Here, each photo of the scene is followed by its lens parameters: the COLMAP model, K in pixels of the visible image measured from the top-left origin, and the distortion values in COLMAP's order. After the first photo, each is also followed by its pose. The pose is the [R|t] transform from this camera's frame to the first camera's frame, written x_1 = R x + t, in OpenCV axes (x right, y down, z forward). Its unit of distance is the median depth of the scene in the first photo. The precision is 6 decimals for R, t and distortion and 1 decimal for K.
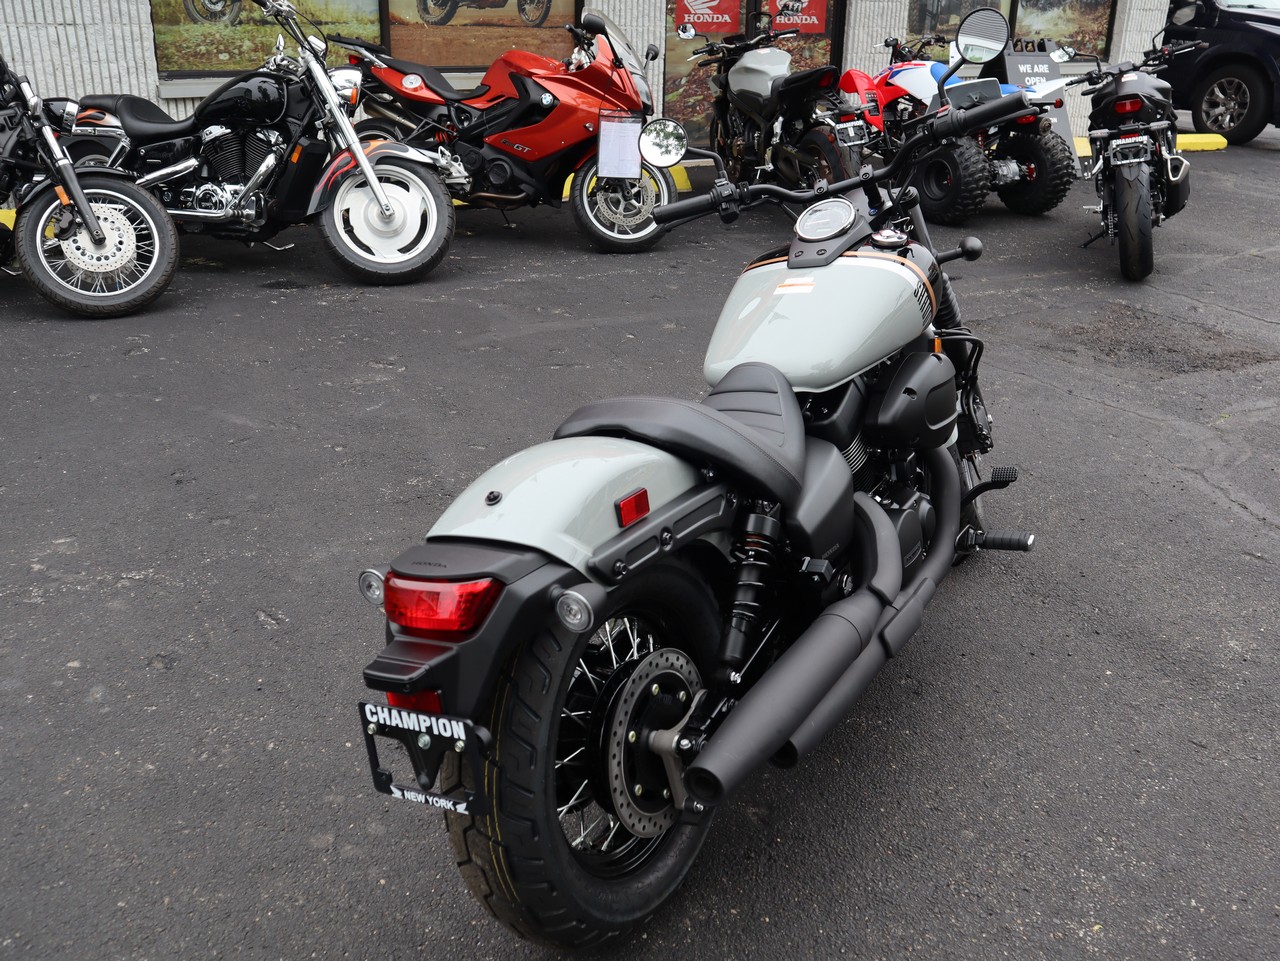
lens RADIAL K [[1178.6, 0, 638.2], [0, 1178.6, 486.1], [0, 0, 1]] dist [-0.099090, 0.115187]
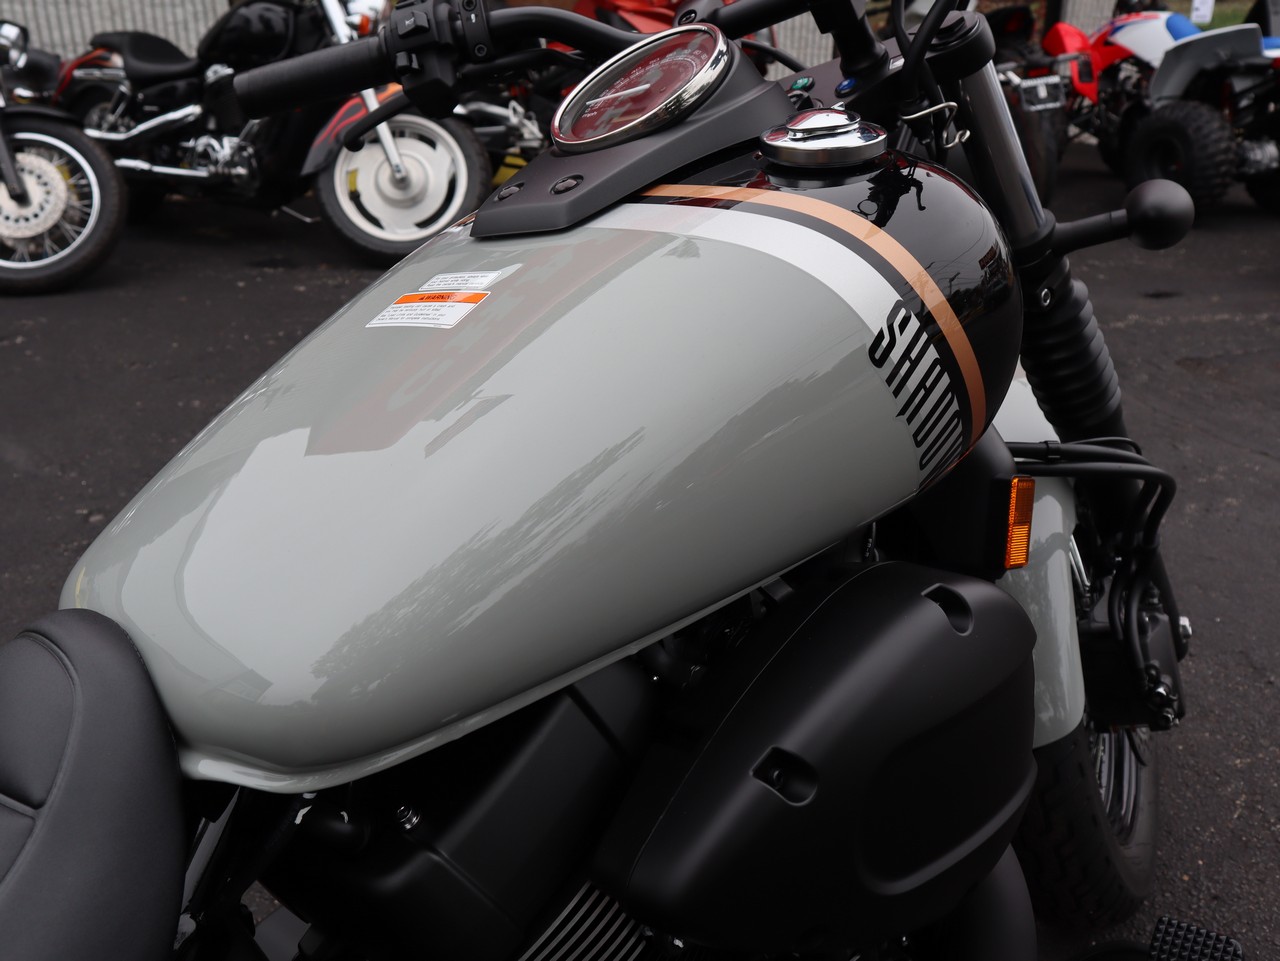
lens RADIAL K [[1109.2, 0, 640.0], [0, 1109.2, 480.5], [0, 0, 1]] dist [-0.103257, 0.091750]
pose [[0.978538, 0.077678, -0.190867, 0.092459], [-0.075613, 0.996973, 0.018088, -0.054066], [0.191695, -0.003268, 0.981449, 0.298126]]
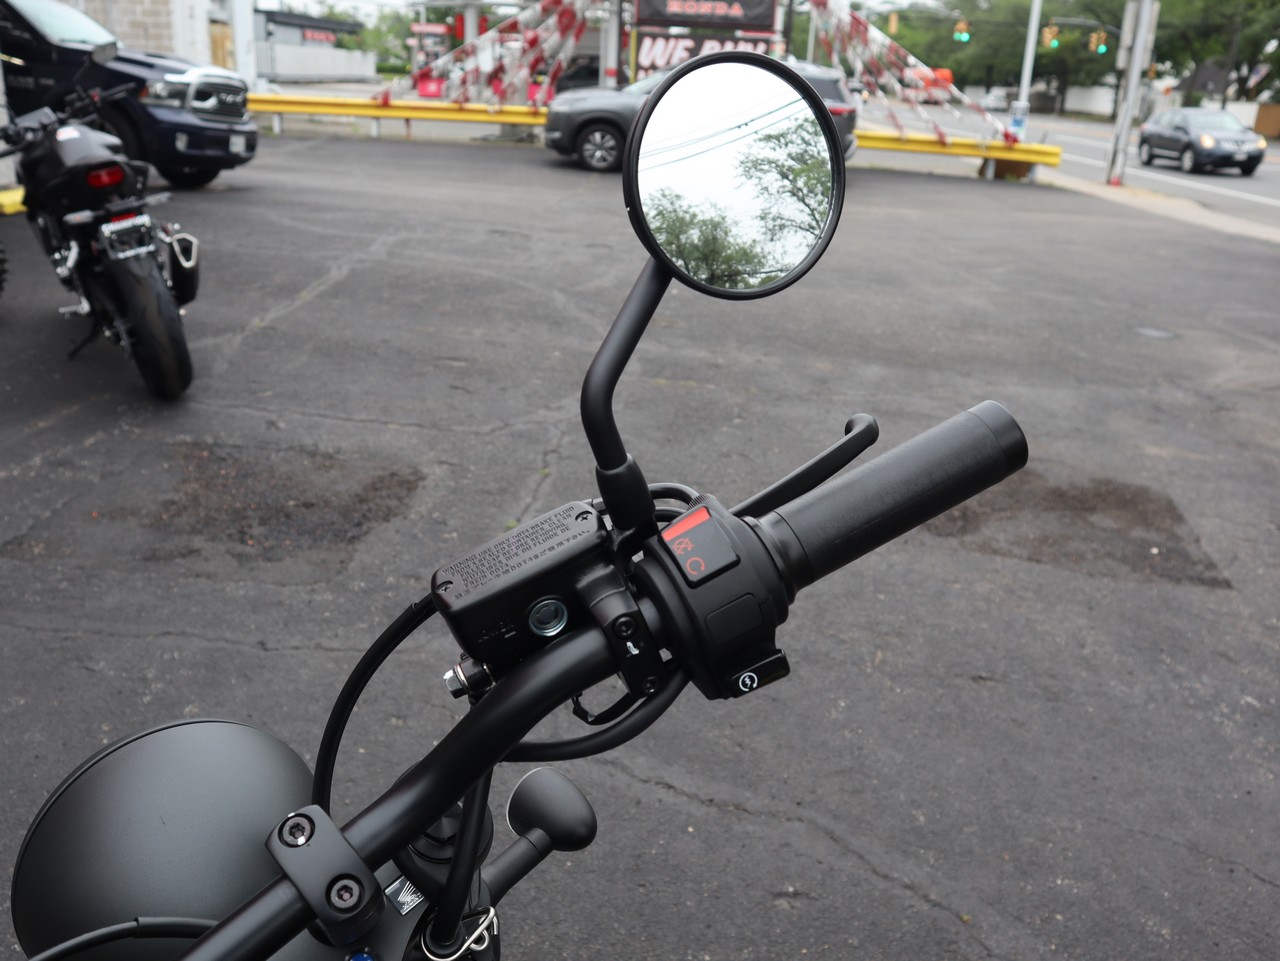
lens RADIAL K [[1081.1, 0, 643.4], [0, 1081.1, 487.3], [0, 0, 1]] dist [-0.105522, 0.085745]
pose [[0.562142, -0.282705, 0.777222, 0.044006], [0.275715, 0.950063, 0.146157, -0.146736], [-0.779729, 0.132131, 0.612016, 0.357900]]
